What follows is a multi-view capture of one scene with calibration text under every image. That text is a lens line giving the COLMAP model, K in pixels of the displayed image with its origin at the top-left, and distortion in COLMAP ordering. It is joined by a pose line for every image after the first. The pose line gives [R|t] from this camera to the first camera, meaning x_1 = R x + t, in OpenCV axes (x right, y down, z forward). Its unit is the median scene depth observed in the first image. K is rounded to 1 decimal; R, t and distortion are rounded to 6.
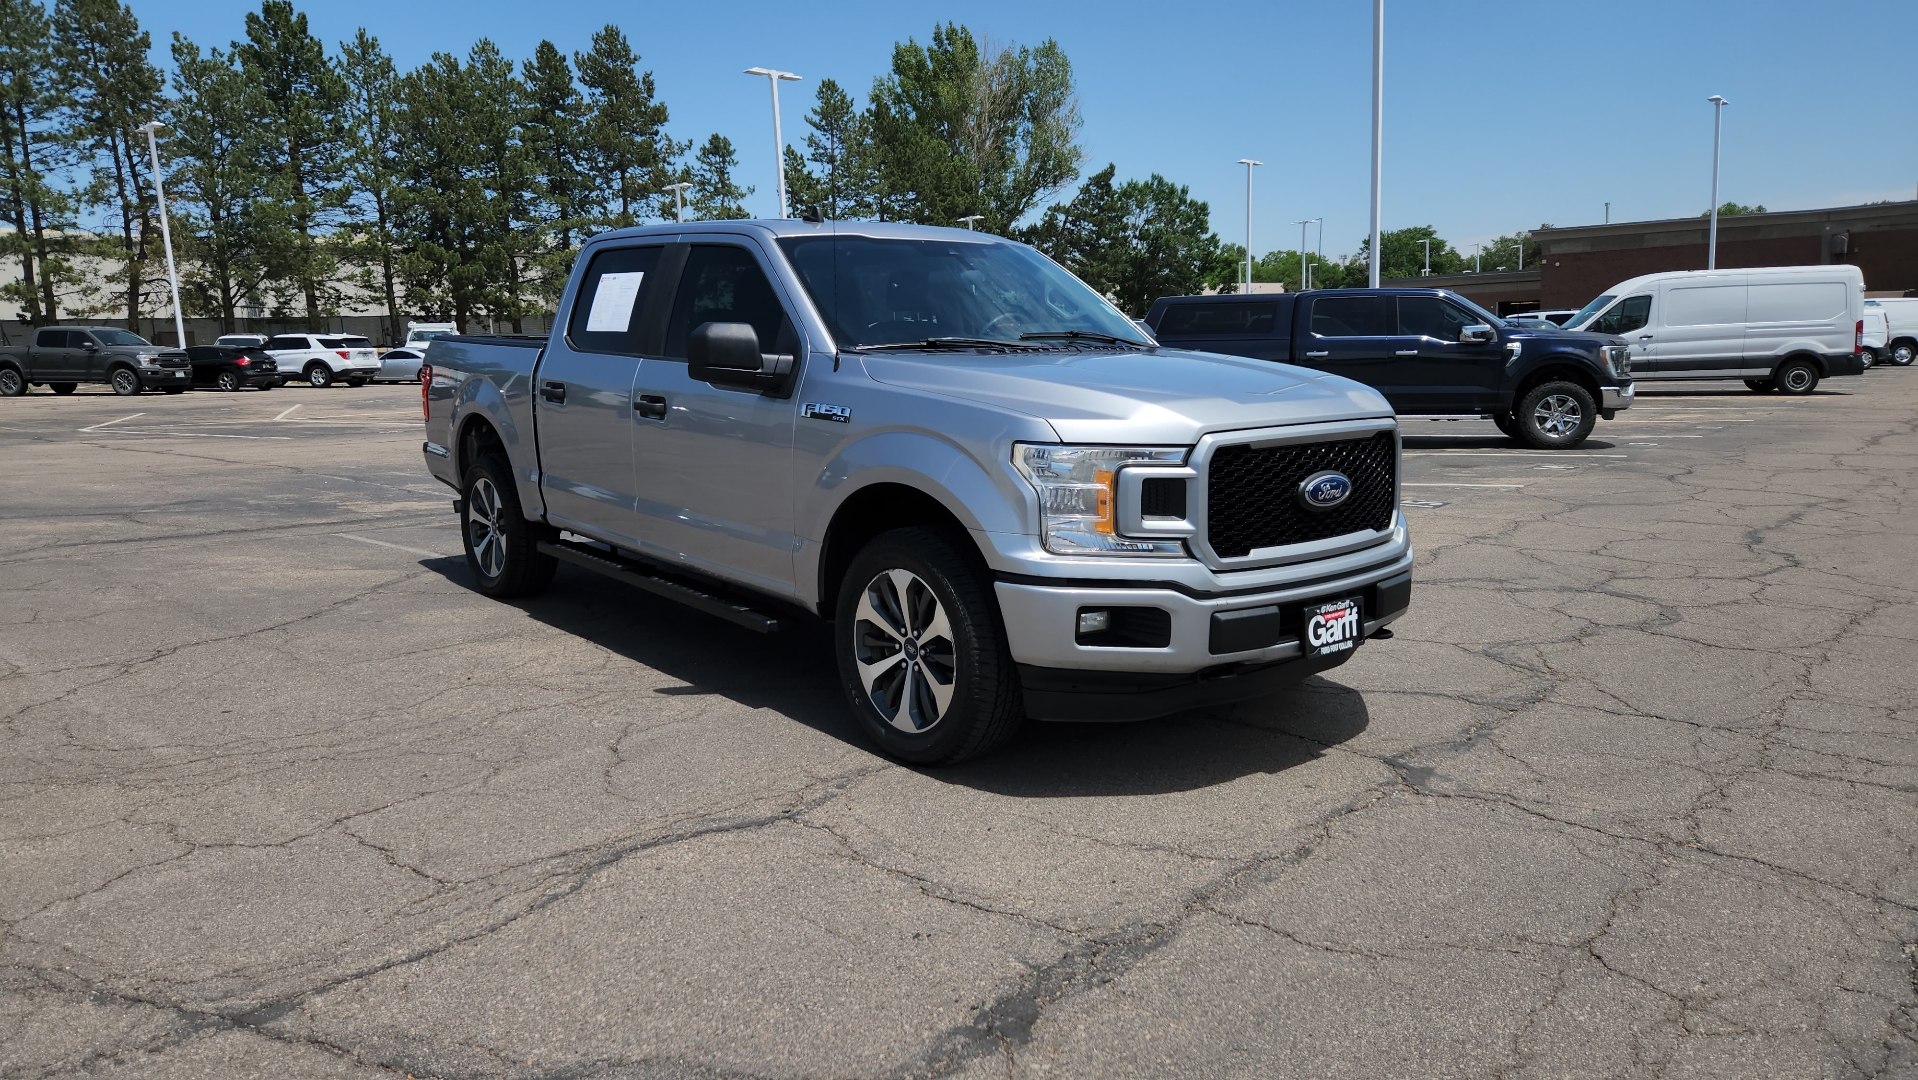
lens RADIAL K [[1280.9, 0, 925.0], [0, 1280.9, 537.8], [0, 0, 1]] dist [0.073521, -0.062243]
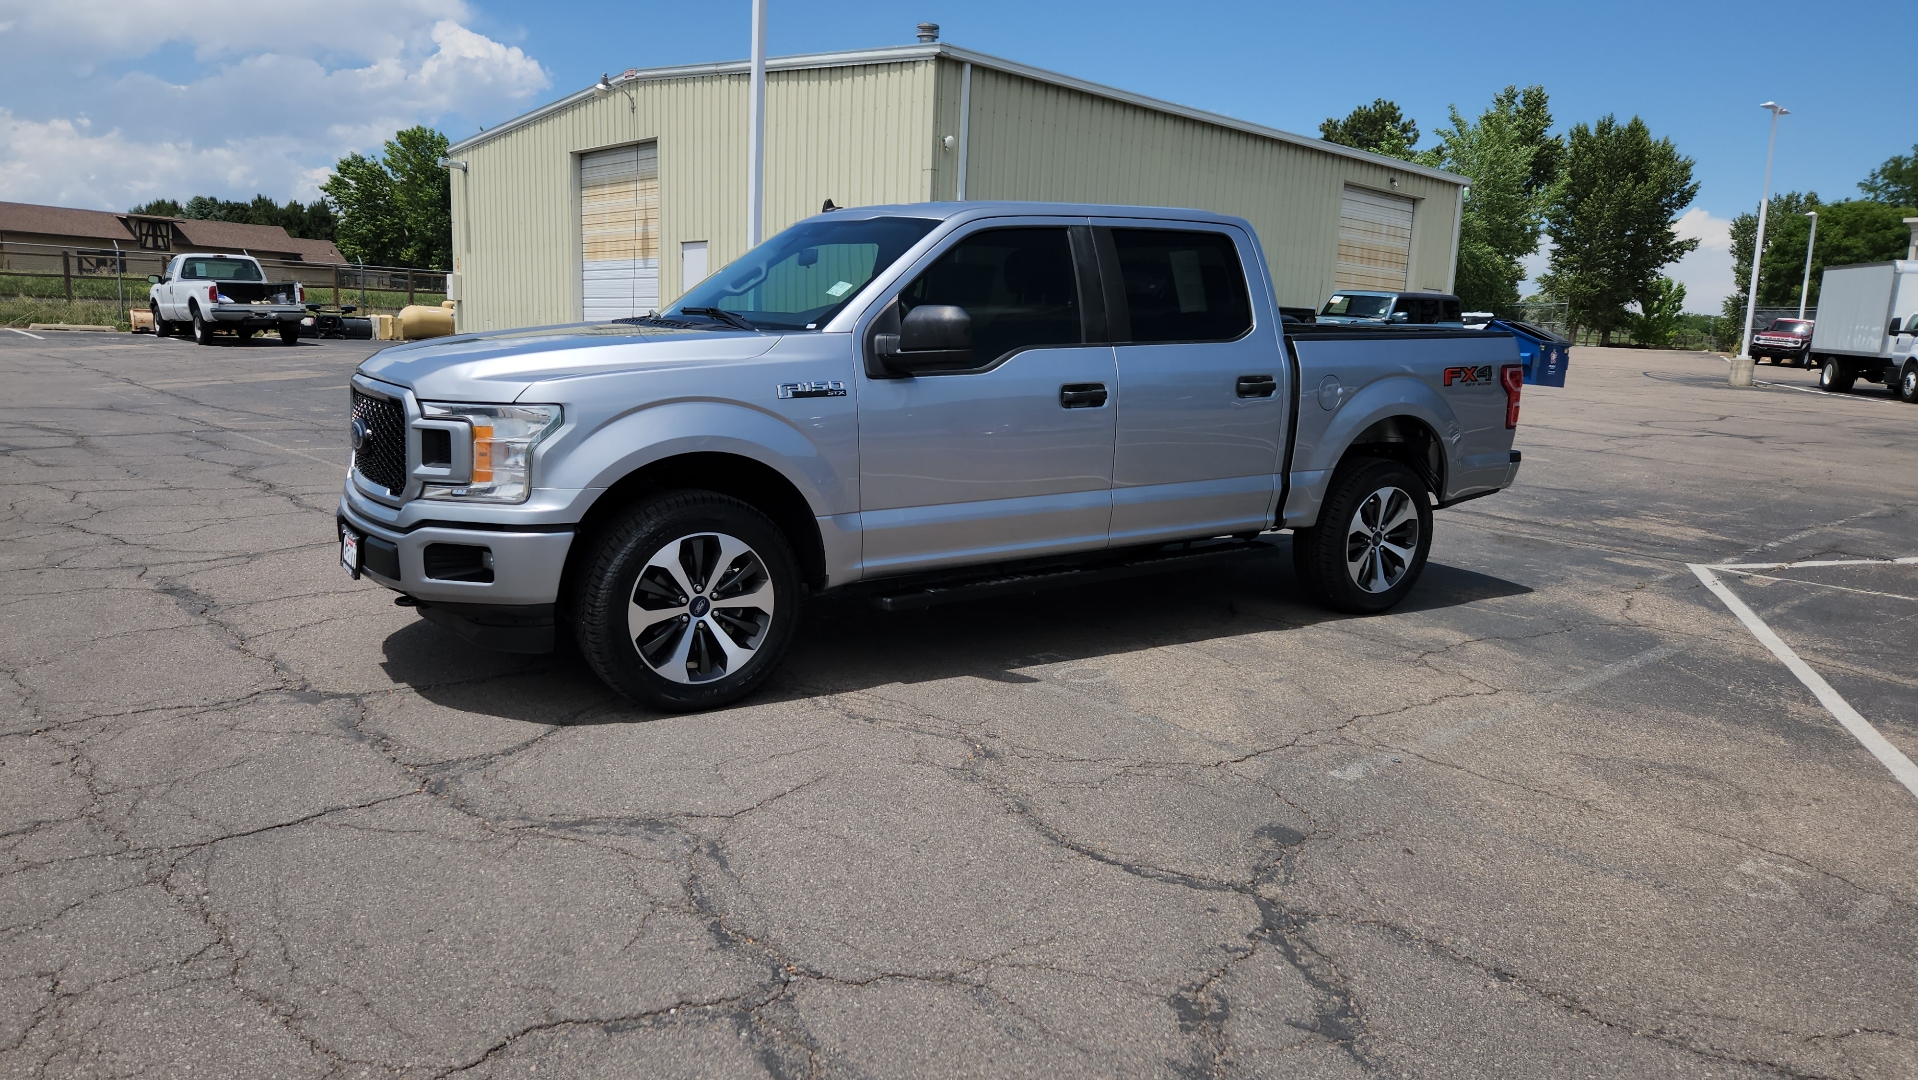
lens RADIAL K [[1280.9, 0, 925.0], [0, 1280.9, 537.8], [0, 0, 1]] dist [0.073521, -0.062243]
pose [[-0.100910, 0.182065, -0.978095, 0.947697], [-0.186121, 0.962302, 0.198327, -0.183728], [0.977331, 0.202057, -0.063220, 1.058770]]
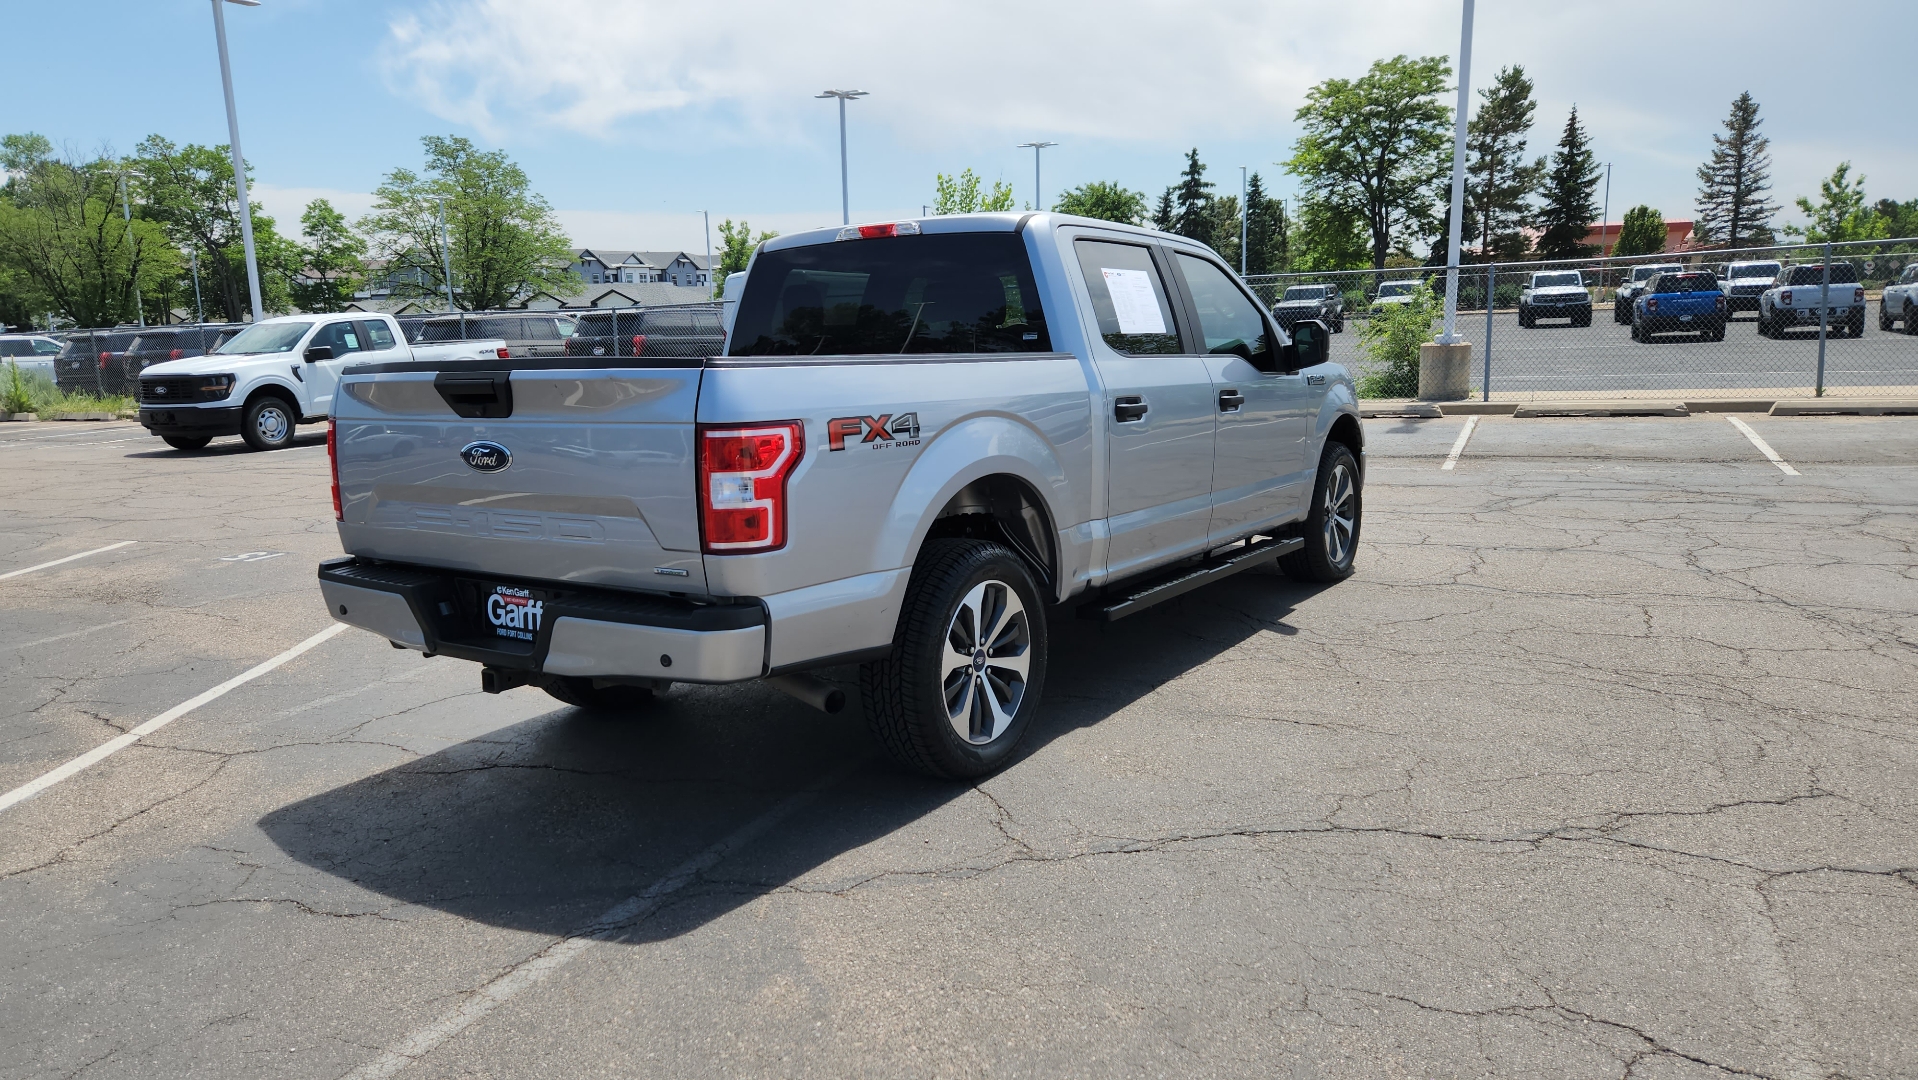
lens RADIAL K [[1280.9, 0, 925.0], [0, 1280.9, 537.8], [0, 0, 1]] dist [0.073521, -0.062243]
pose [[-0.279970, -0.133850, 0.950632, -1.041855], [0.184254, 0.964331, 0.190043, -0.214425], [-0.942161, 0.228364, -0.245321, 1.352302]]
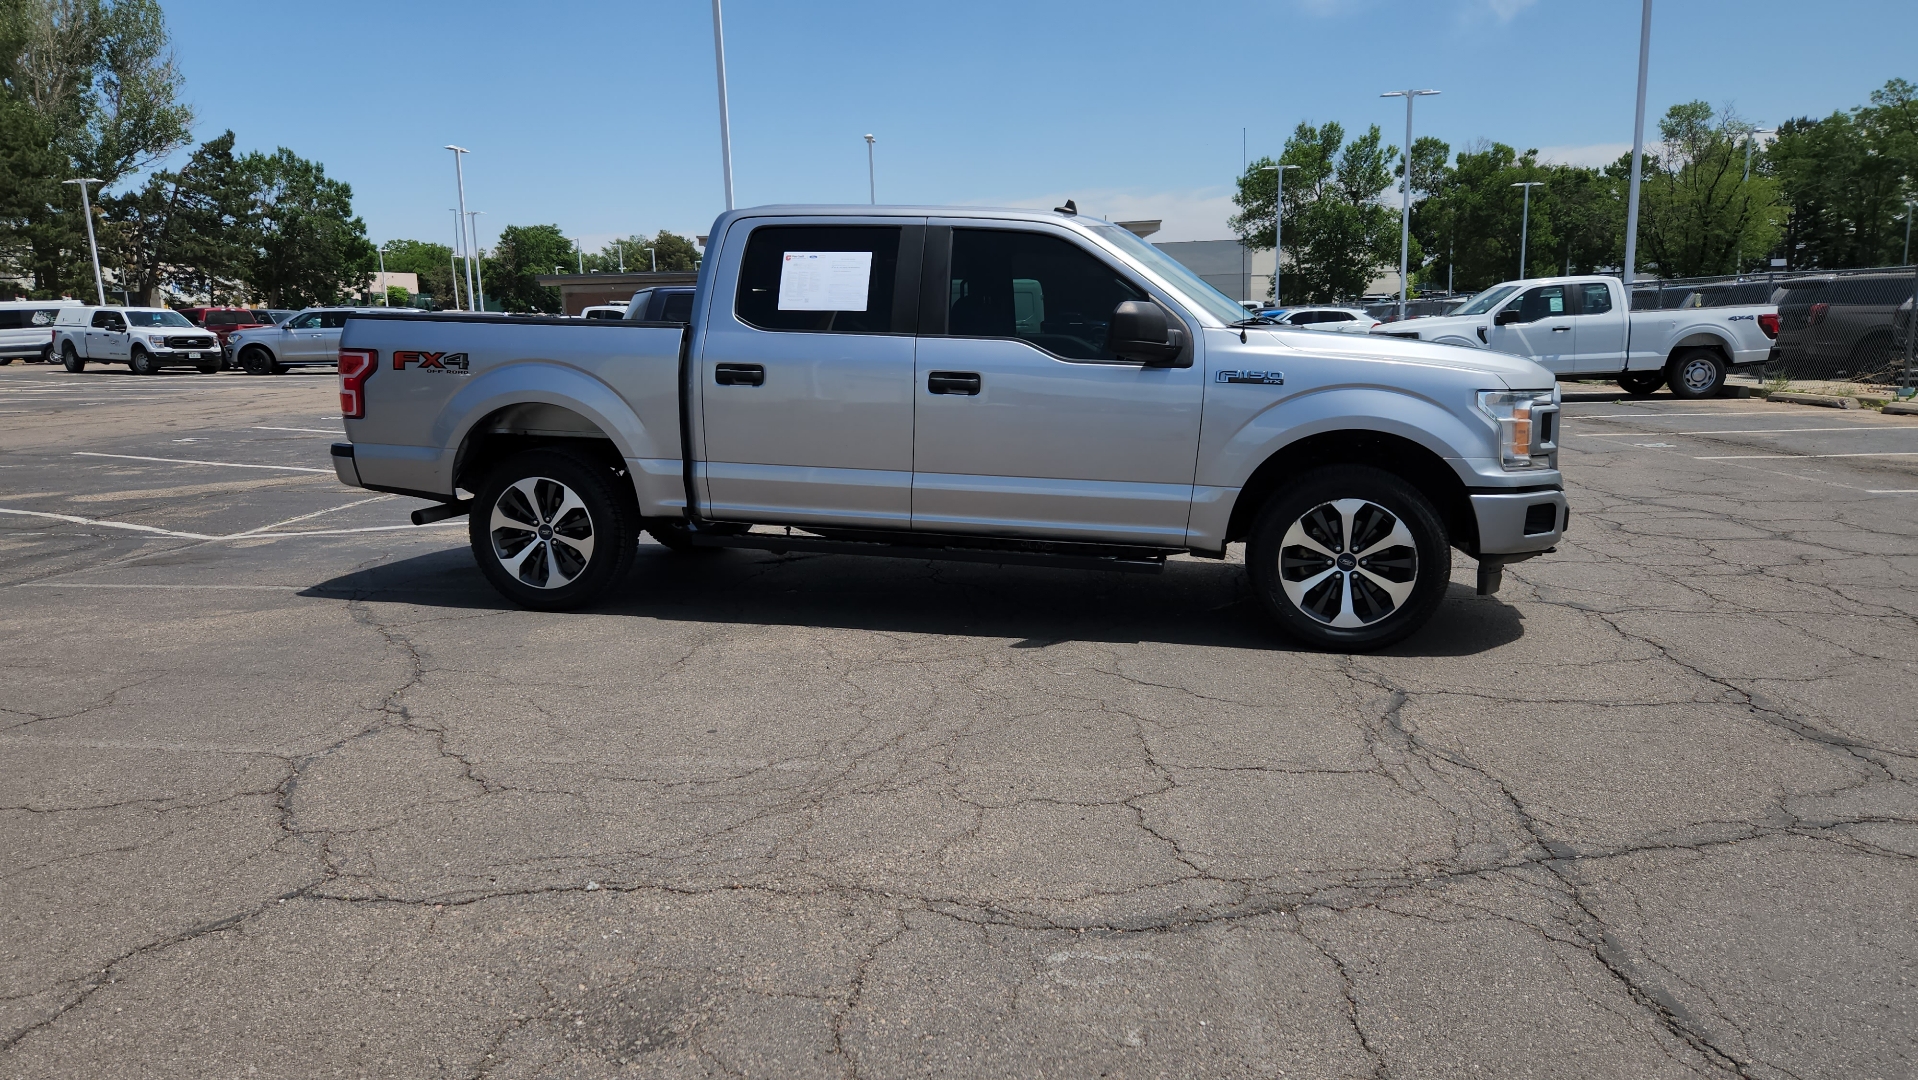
lens RADIAL K [[1280.9, 0, 925.0], [0, 1280.9, 537.8], [0, 0, 1]] dist [0.073521, -0.062243]
pose [[0.790640, -0.094270, 0.604980, -0.771508], [0.091694, 0.995164, 0.035236, -0.013786], [-0.605376, 0.027614, 0.795460, 0.168070]]
